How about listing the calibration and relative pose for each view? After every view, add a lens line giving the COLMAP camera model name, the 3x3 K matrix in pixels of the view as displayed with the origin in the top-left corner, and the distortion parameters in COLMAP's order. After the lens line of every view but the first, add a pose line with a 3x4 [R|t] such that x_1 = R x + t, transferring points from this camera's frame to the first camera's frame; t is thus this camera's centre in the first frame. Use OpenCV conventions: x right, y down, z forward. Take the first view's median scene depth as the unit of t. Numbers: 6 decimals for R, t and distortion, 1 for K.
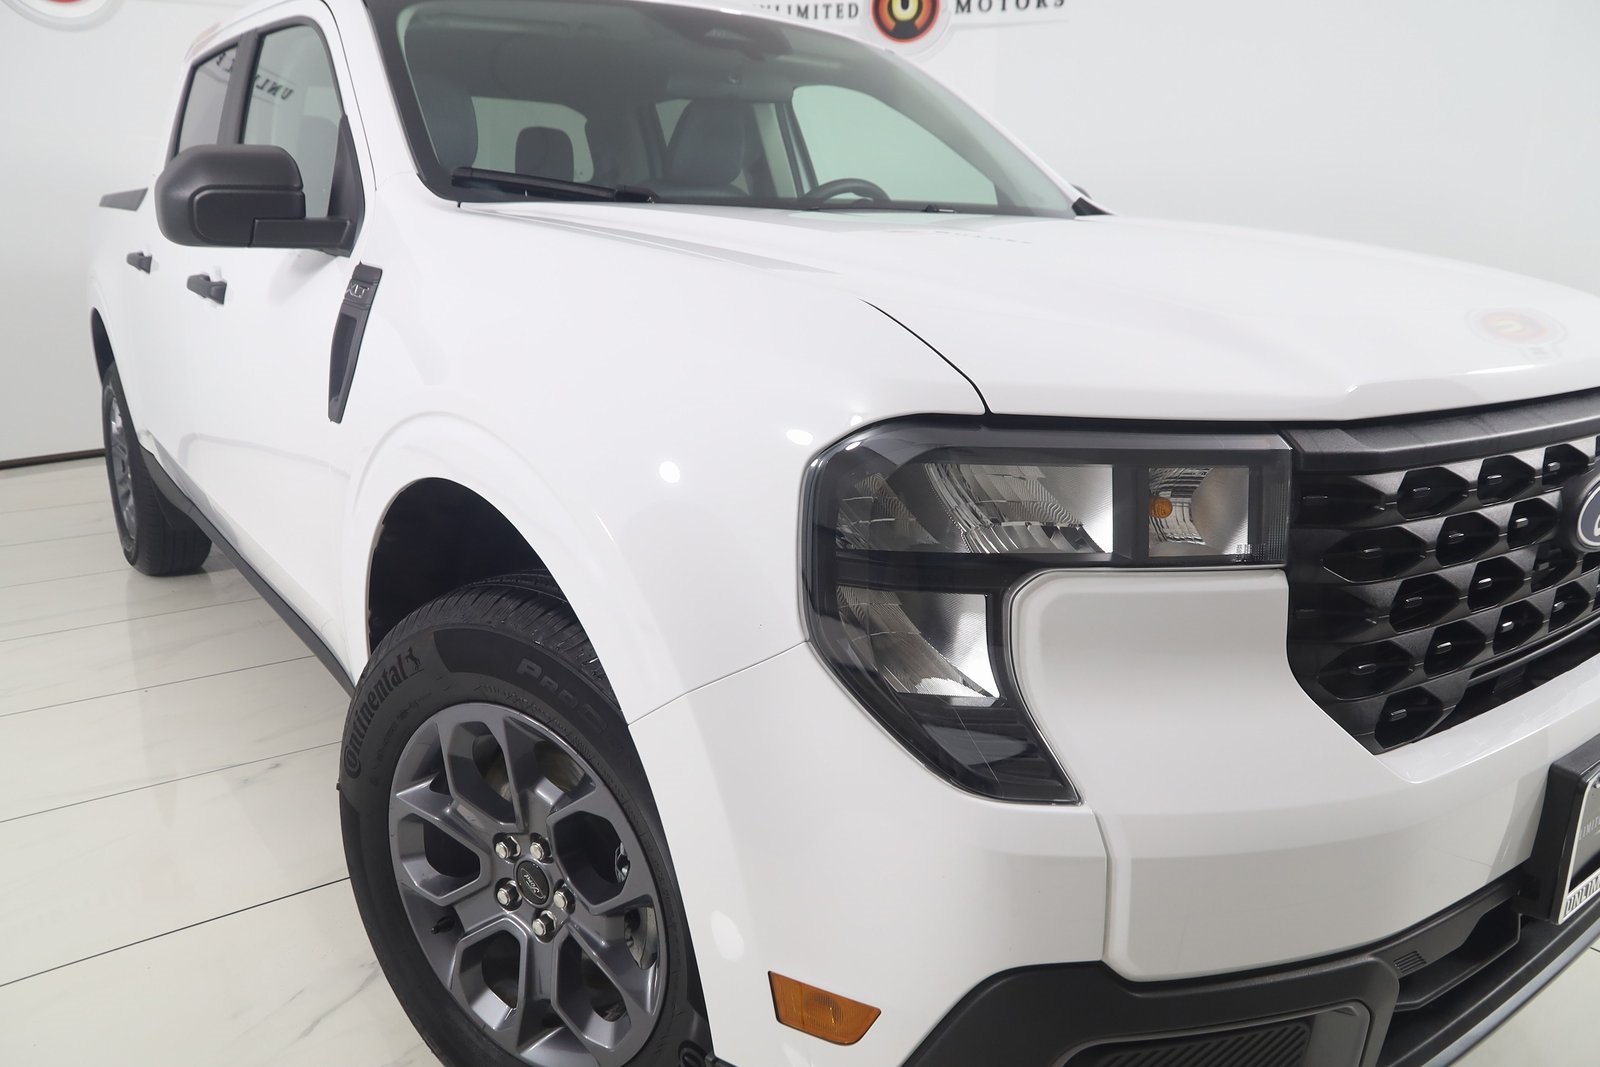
lens RADIAL K [[1219.2, 0, 808.7], [0, 1219.2, 524.6], [0, 0, 1]] dist [-0.072135, 0.022678]
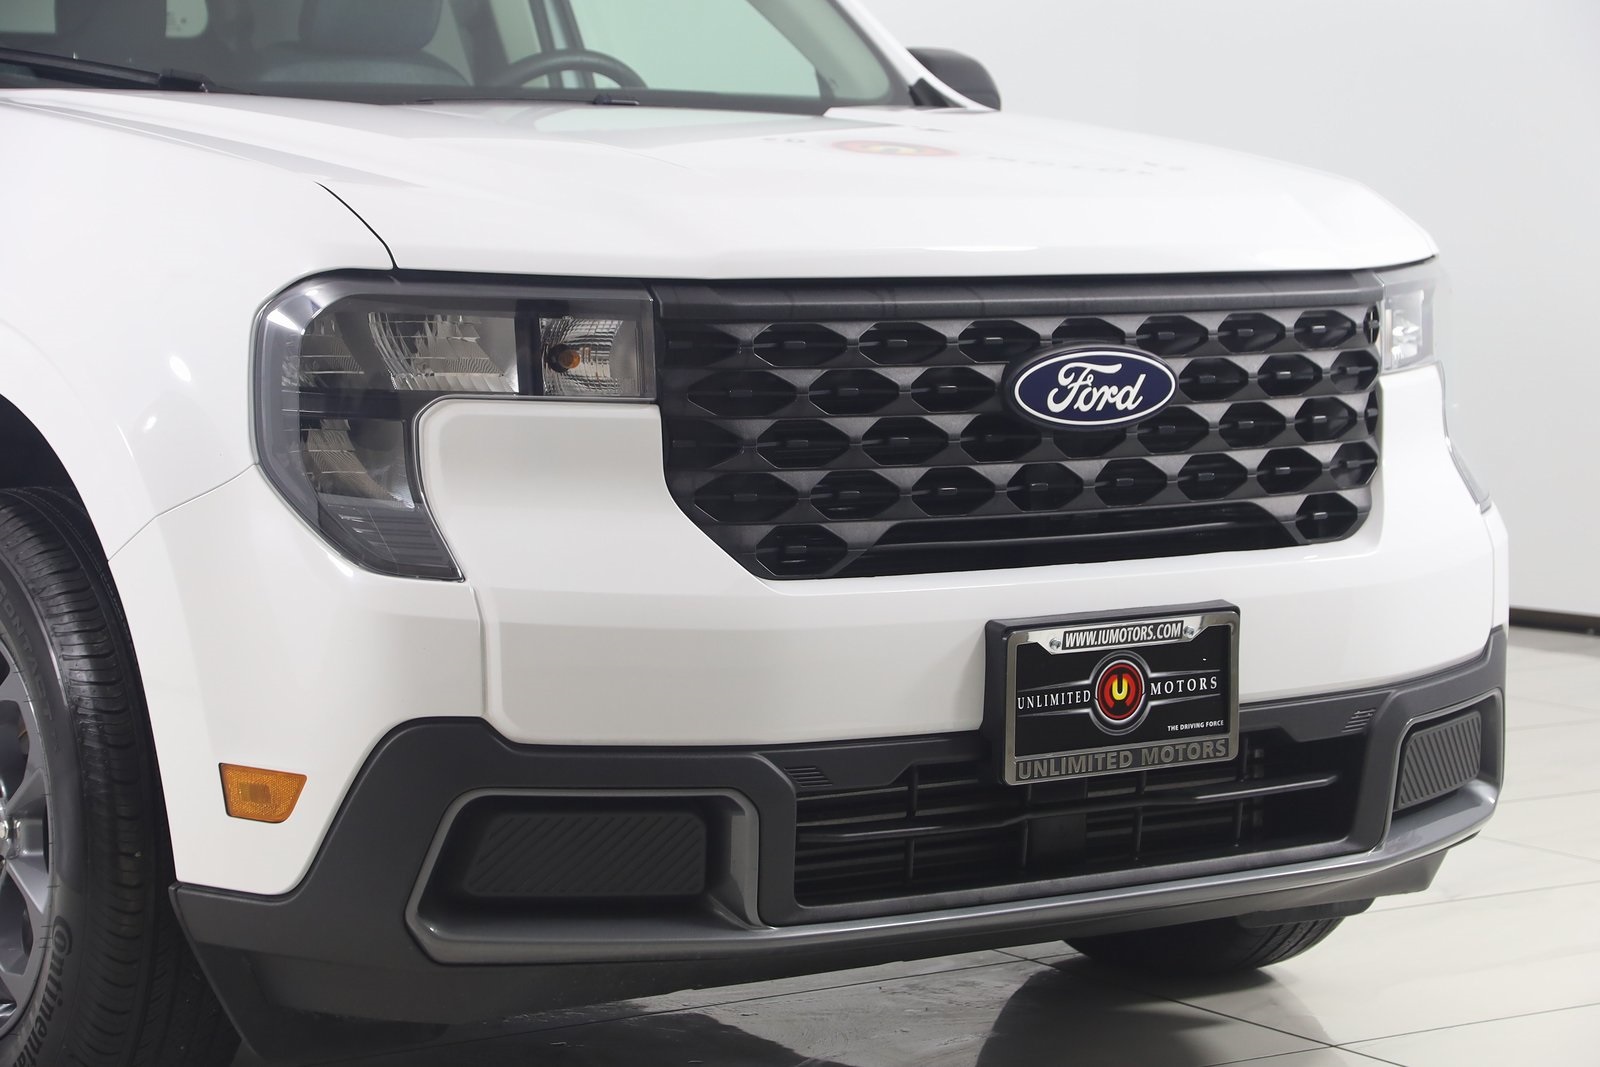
lens RADIAL K [[3754.8, 0, 791.3], [0, 3754.8, 521.9], [0, 0, 1]] dist [0.201320, 0.000000]
pose [[0.998688, 0.007217, -0.050693, 0.646859], [-0.014024, 0.990715, -0.135231, 0.587906], [0.049247, 0.135765, 0.989516, -2.381998]]
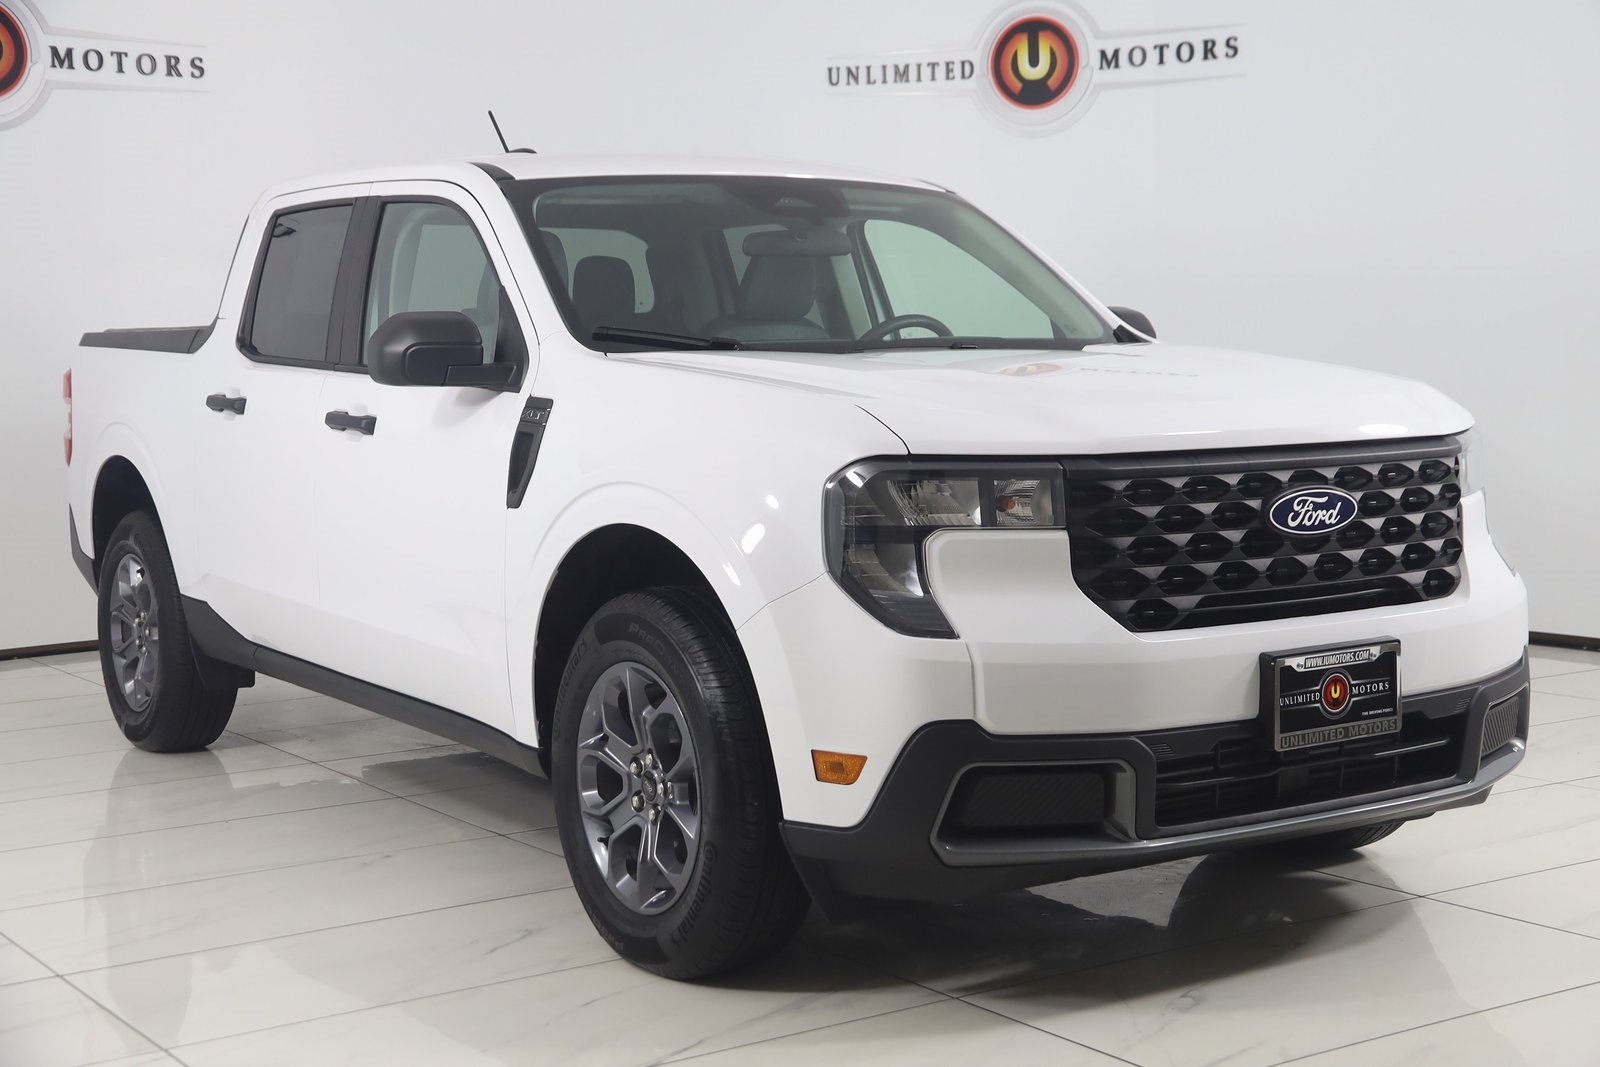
lens RADIAL K [[2179.3, 0, 809.9], [0, 2179.3, 535.7], [0, 0, 1]] dist [0.094657, 0.000000]
pose [[0.997229, -0.021841, -0.071110, 0.207061], [0.010797, 0.988300, -0.152139, 0.534369], [0.073601, 0.150950, 0.985798, -2.334125]]
